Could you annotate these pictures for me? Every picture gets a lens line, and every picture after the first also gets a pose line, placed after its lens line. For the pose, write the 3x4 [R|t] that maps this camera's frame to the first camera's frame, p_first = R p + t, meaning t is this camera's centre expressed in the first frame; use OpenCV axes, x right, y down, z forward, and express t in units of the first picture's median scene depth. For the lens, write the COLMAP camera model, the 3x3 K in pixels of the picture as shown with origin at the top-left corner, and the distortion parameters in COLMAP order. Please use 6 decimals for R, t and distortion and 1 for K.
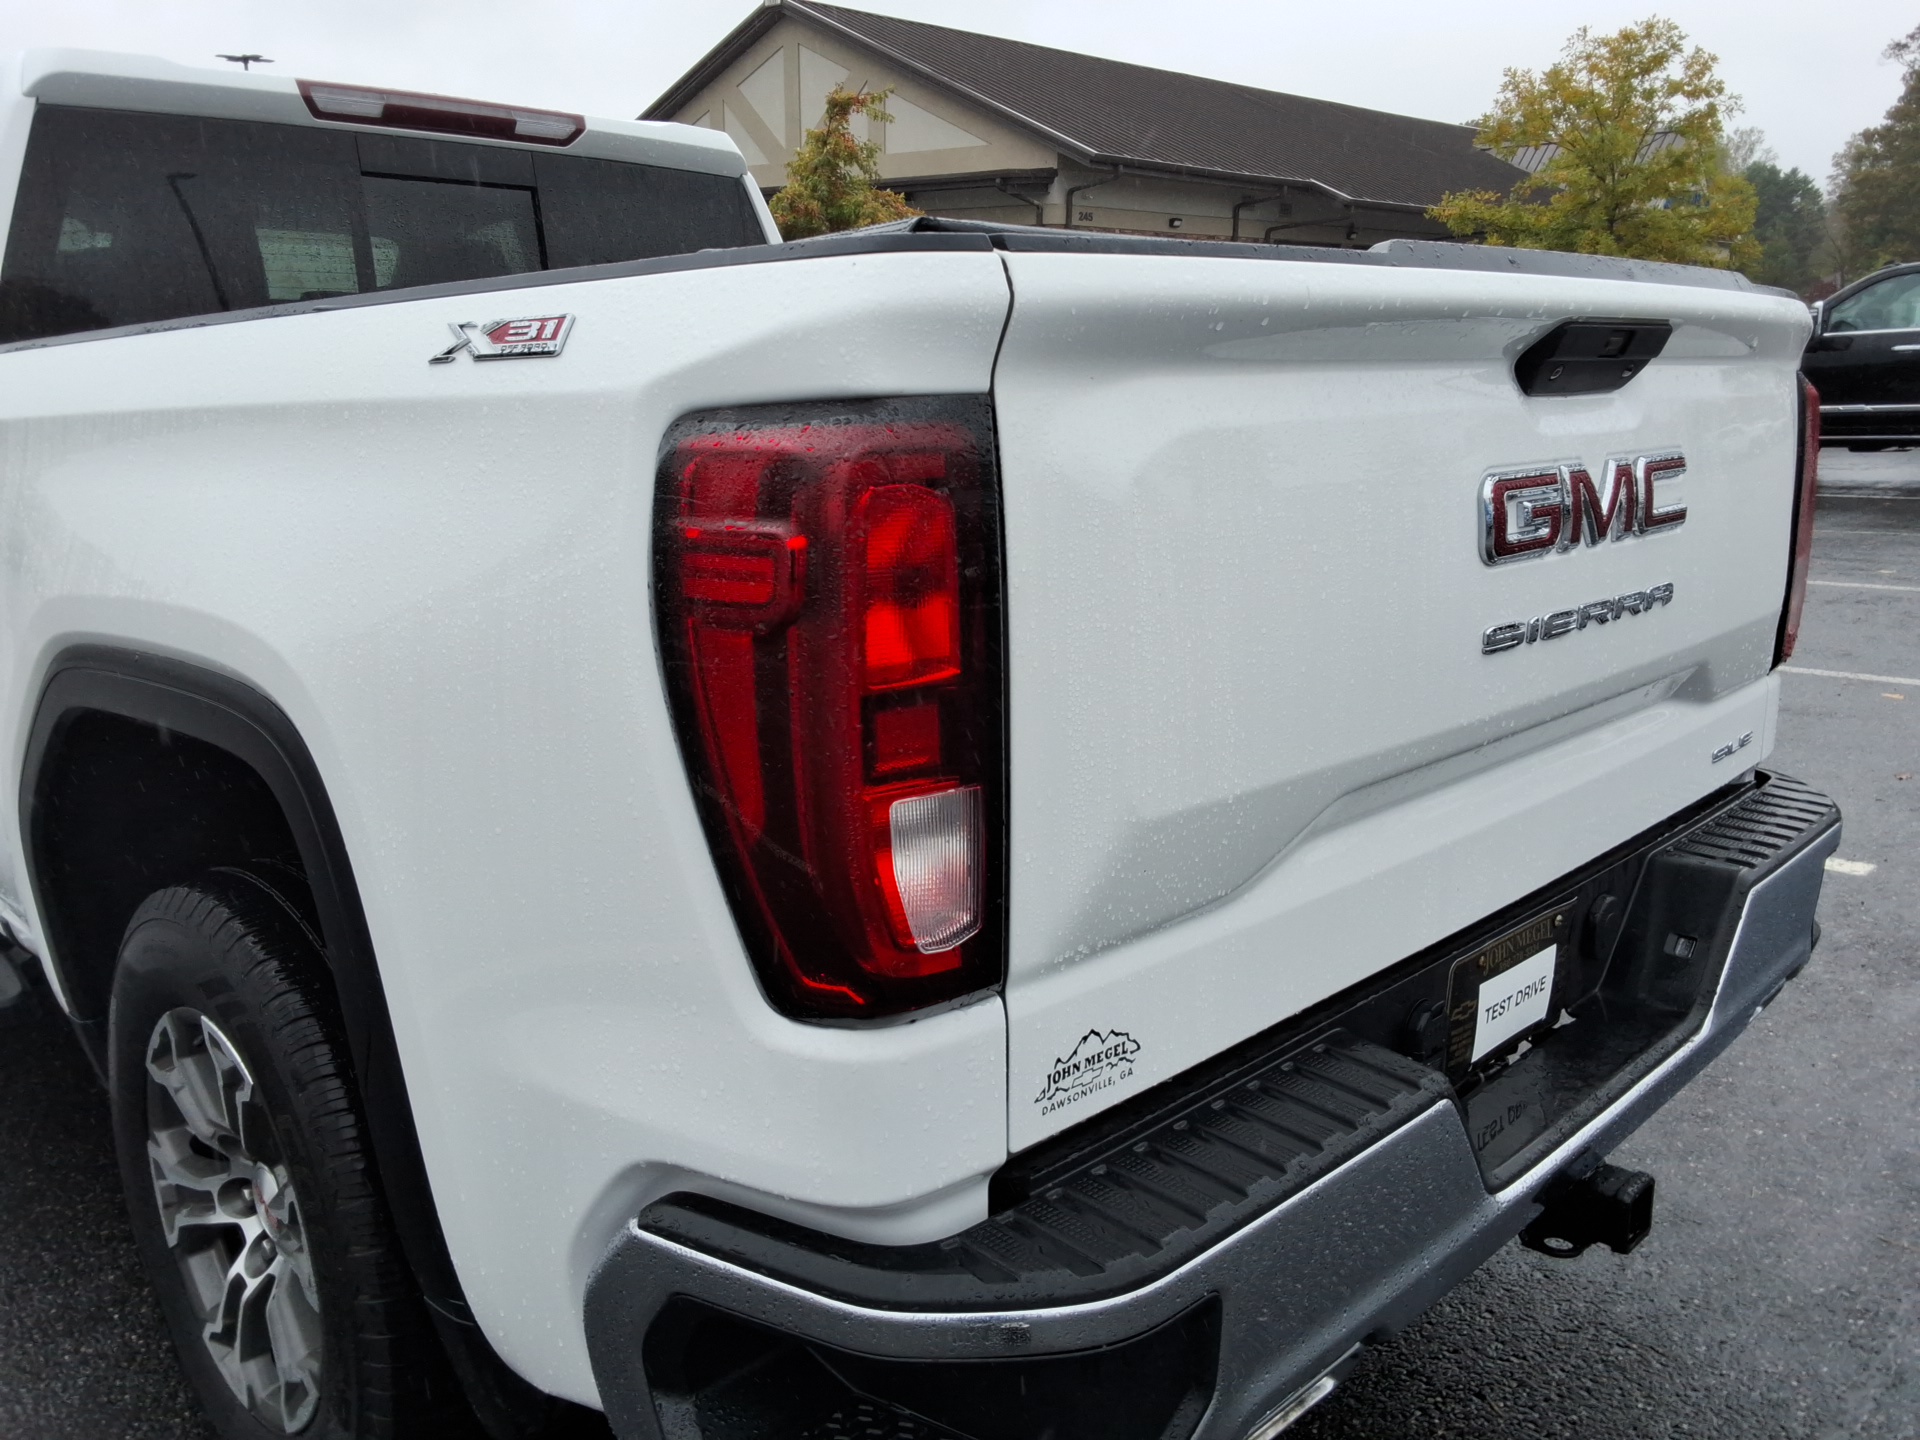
lens RADIAL K [[1545.1, 0, 972.6], [0, 1545.1, 699.4], [0, 0, 1]] dist [0.106443, -0.153924]
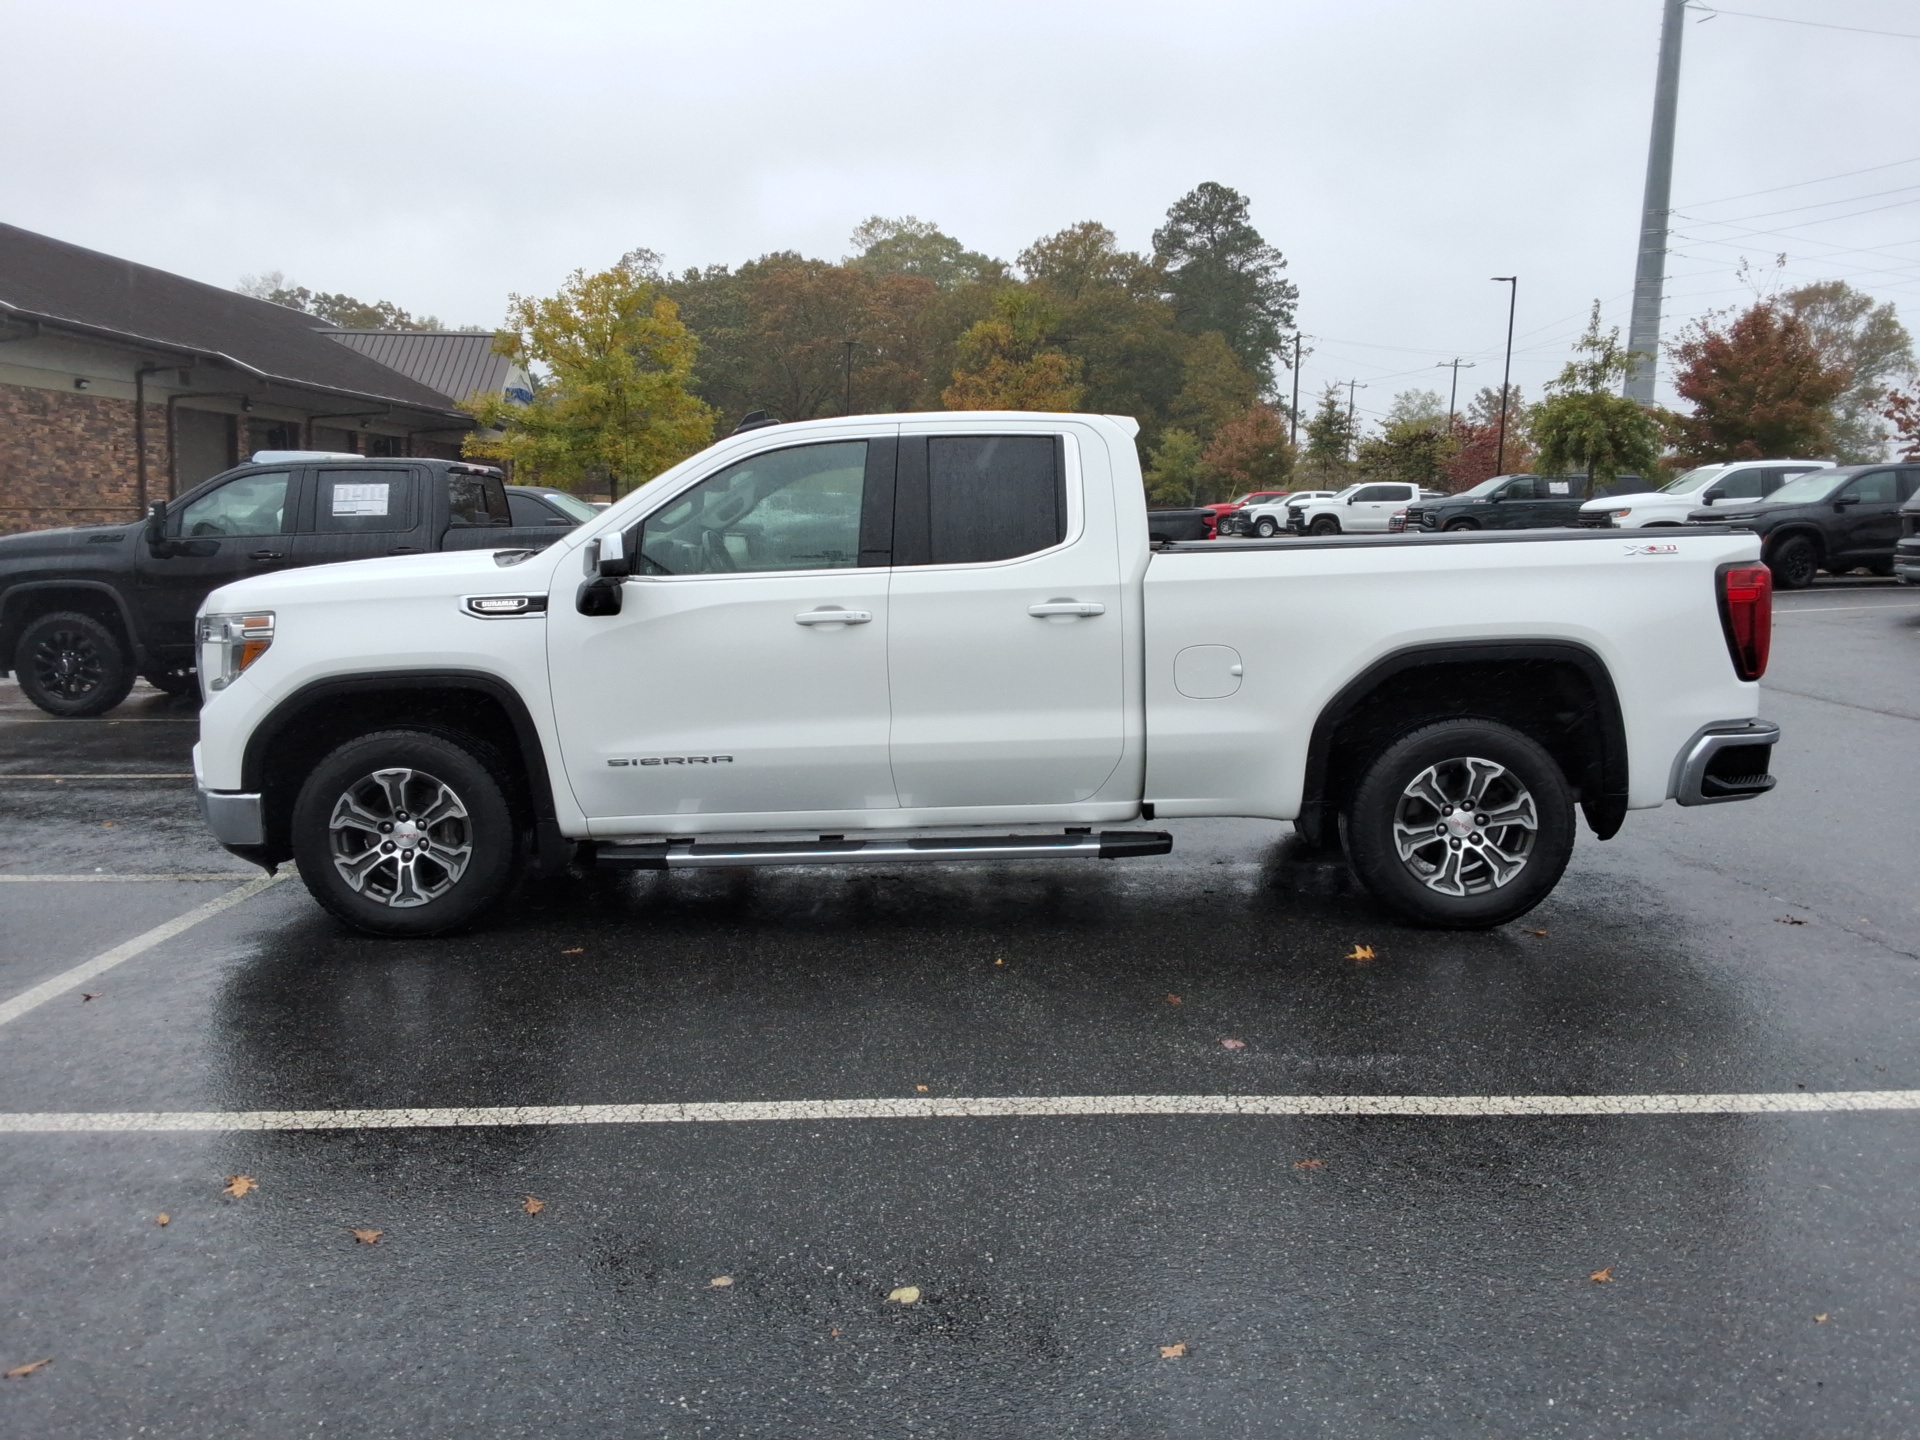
lens RADIAL K [[1540.0, 0, 975.4], [0, 1540.0, 695.0], [0, 0, 1]] dist [0.138841, -0.218296]
pose [[0.719134, -0.065351, 0.691791, -0.253137], [0.139350, 0.988906, -0.051439, 0.007494], [-0.680755, 0.133392, 0.720263, -0.045331]]
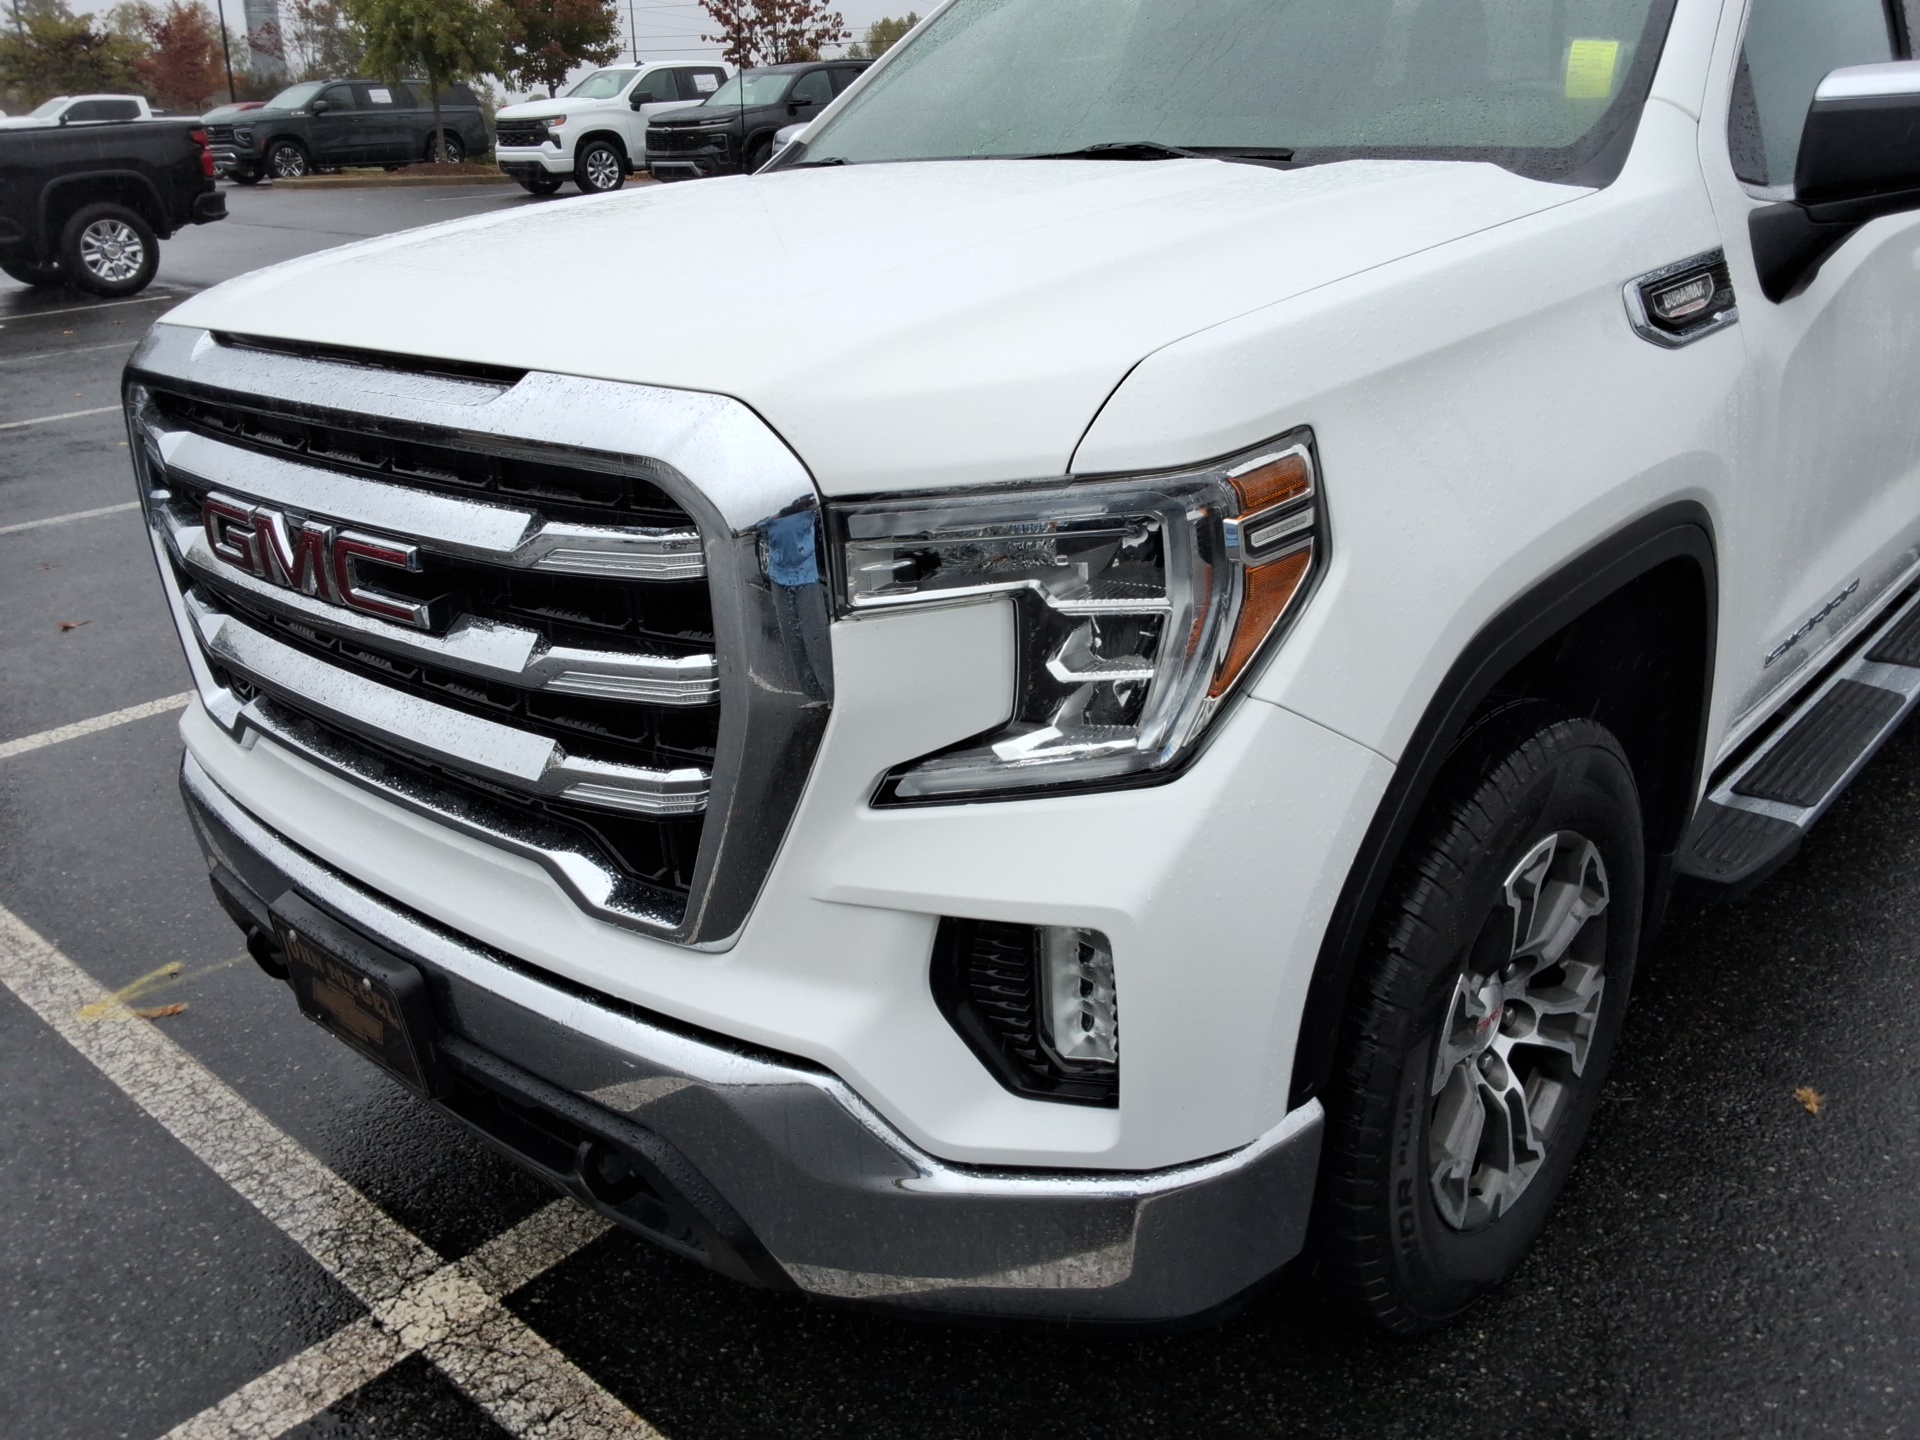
lens RADIAL K [[1561.2, 0, 979.1], [0, 1561.2, 691.7], [0, 0, 1]] dist [0.065359, -0.101870]
pose [[-0.044432, -0.328948, 0.943302, -0.223064], [0.244656, 0.911899, 0.329521, -0.045427], [-0.968591, 0.245426, 0.039961, 0.208472]]
